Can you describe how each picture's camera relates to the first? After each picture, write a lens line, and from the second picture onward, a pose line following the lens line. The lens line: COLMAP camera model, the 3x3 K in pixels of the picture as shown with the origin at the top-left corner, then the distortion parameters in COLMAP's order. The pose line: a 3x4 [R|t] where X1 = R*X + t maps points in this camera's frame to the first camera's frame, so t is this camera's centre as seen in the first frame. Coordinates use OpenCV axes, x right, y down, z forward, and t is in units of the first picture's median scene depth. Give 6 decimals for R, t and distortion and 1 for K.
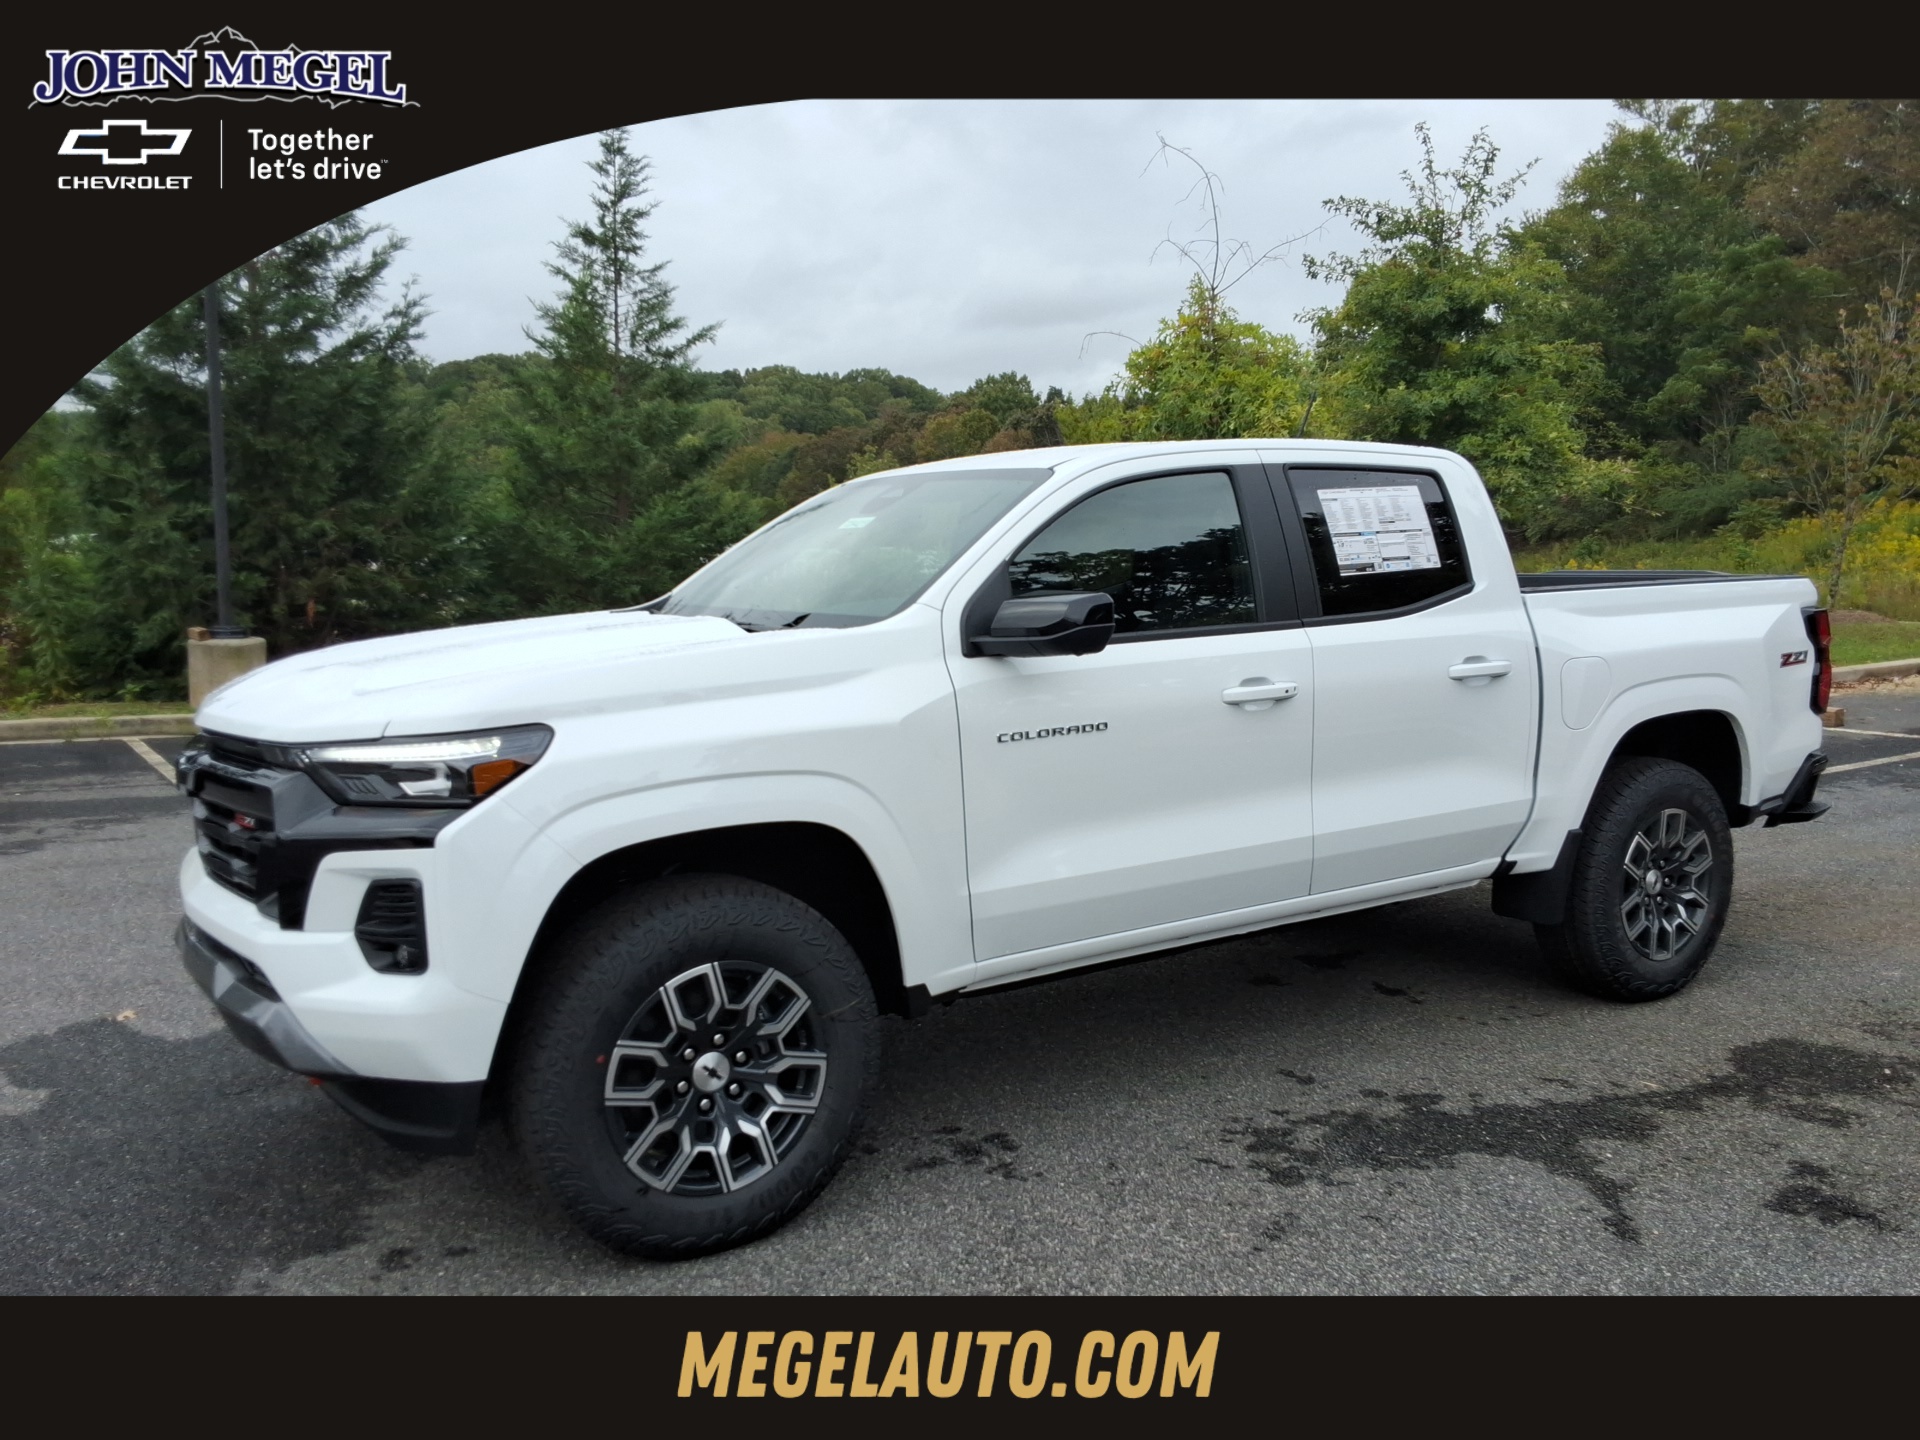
lens RADIAL K [[1559.1, 0, 968.7], [0, 1559.1, 729.1], [0, 0, 1]] dist [0.133365, -0.238242]
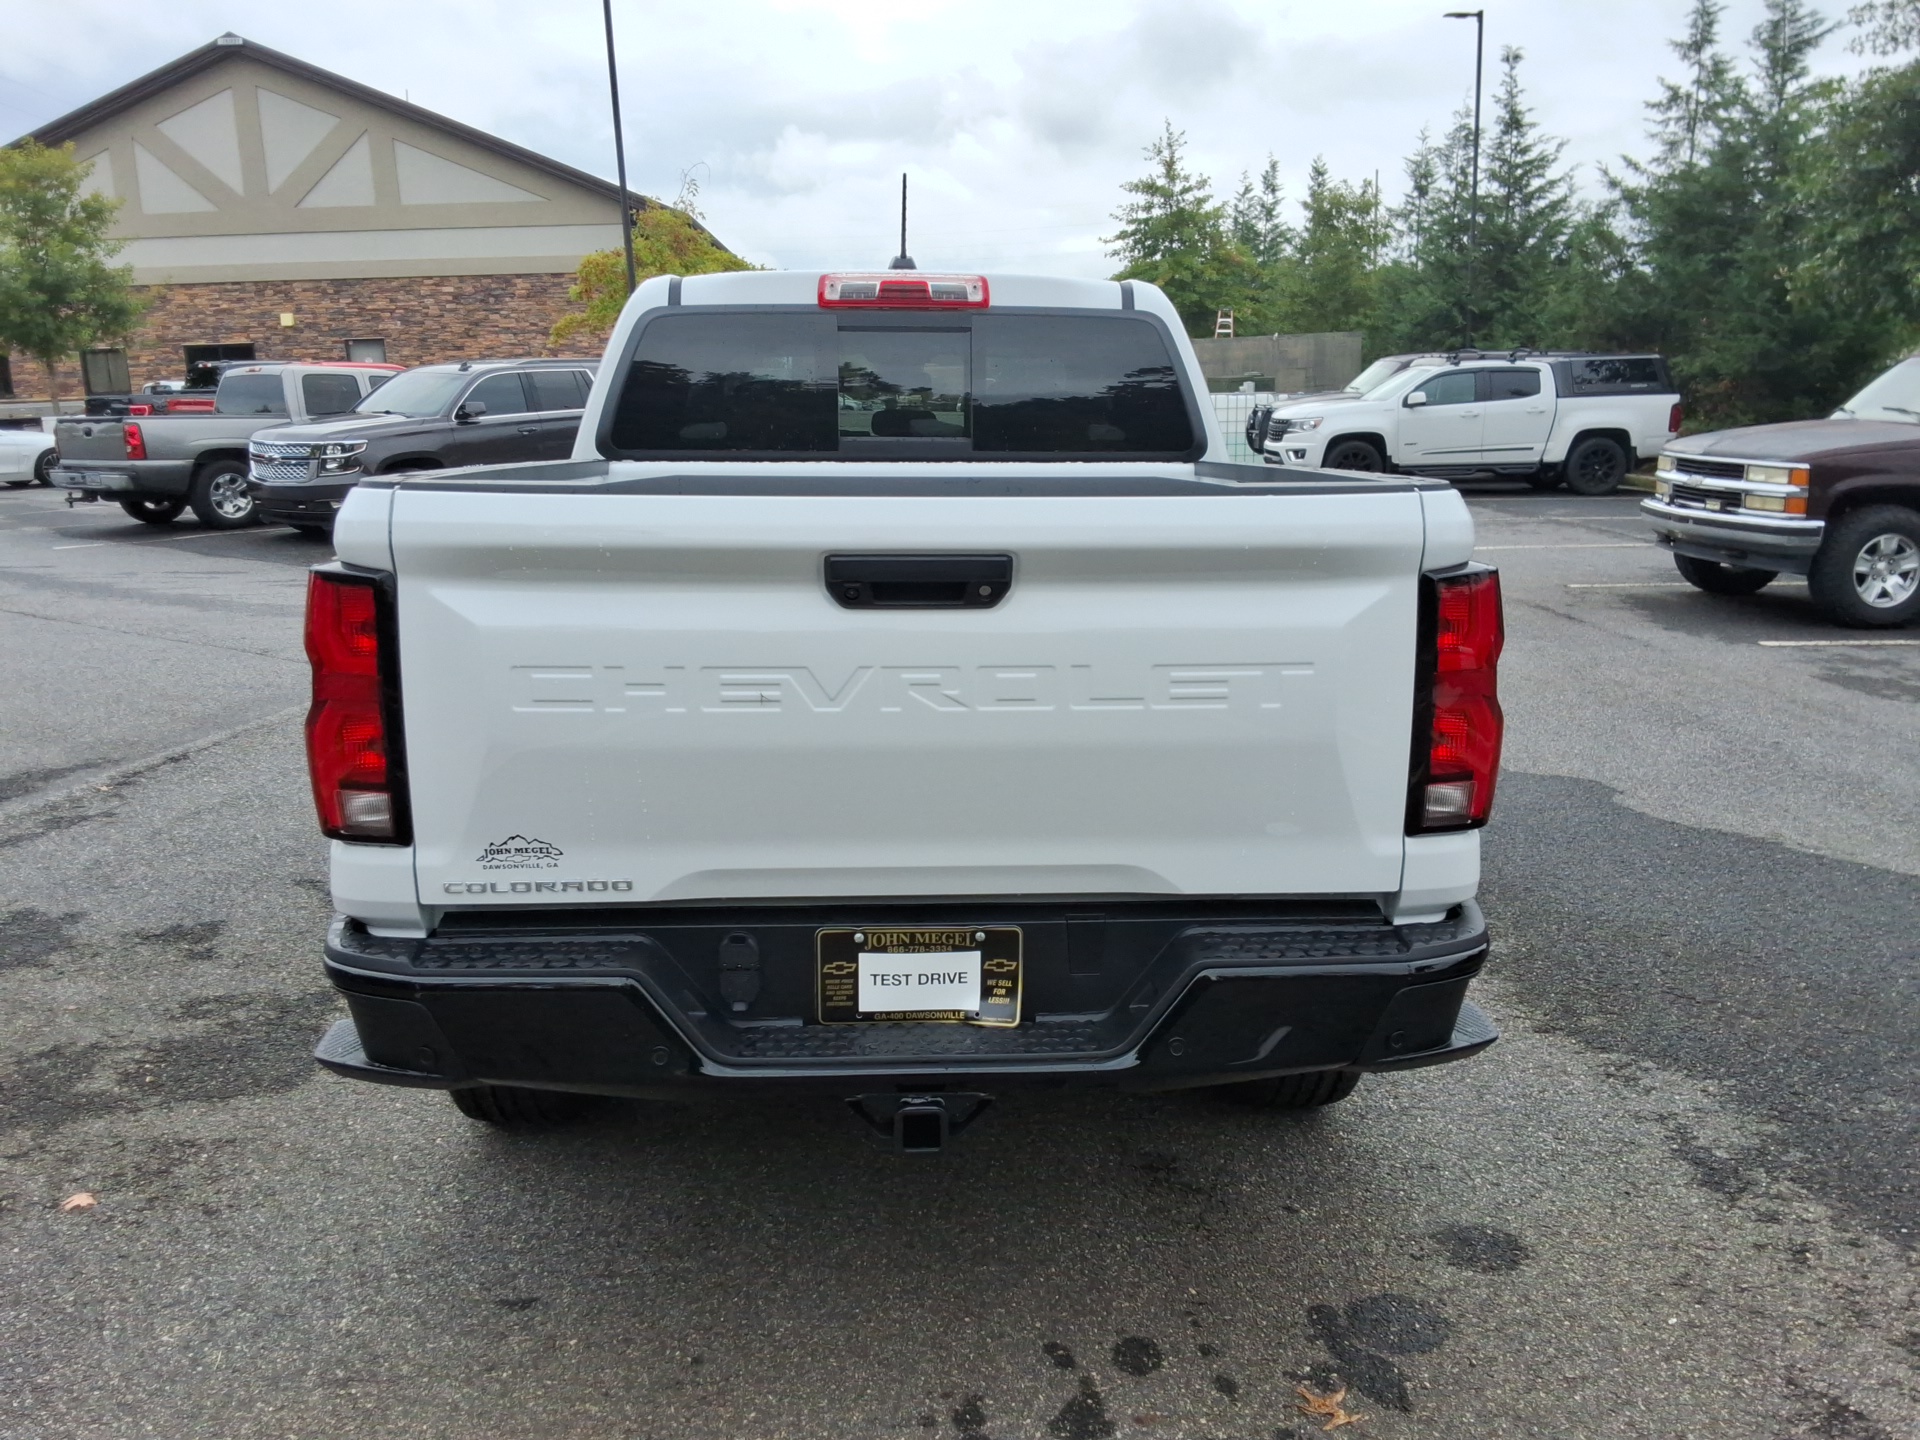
lens RADIAL K [[1553.1, 0, 963.6], [0, 1553.1, 720.8], [0, 0, 1]] dist [0.131505, -0.217656]
pose [[-0.521113, 0.170420, -0.836300, 1.291353], [-0.096421, 0.961834, 0.256082, -0.252600], [0.848024, 0.214084, -0.484792, 2.189104]]
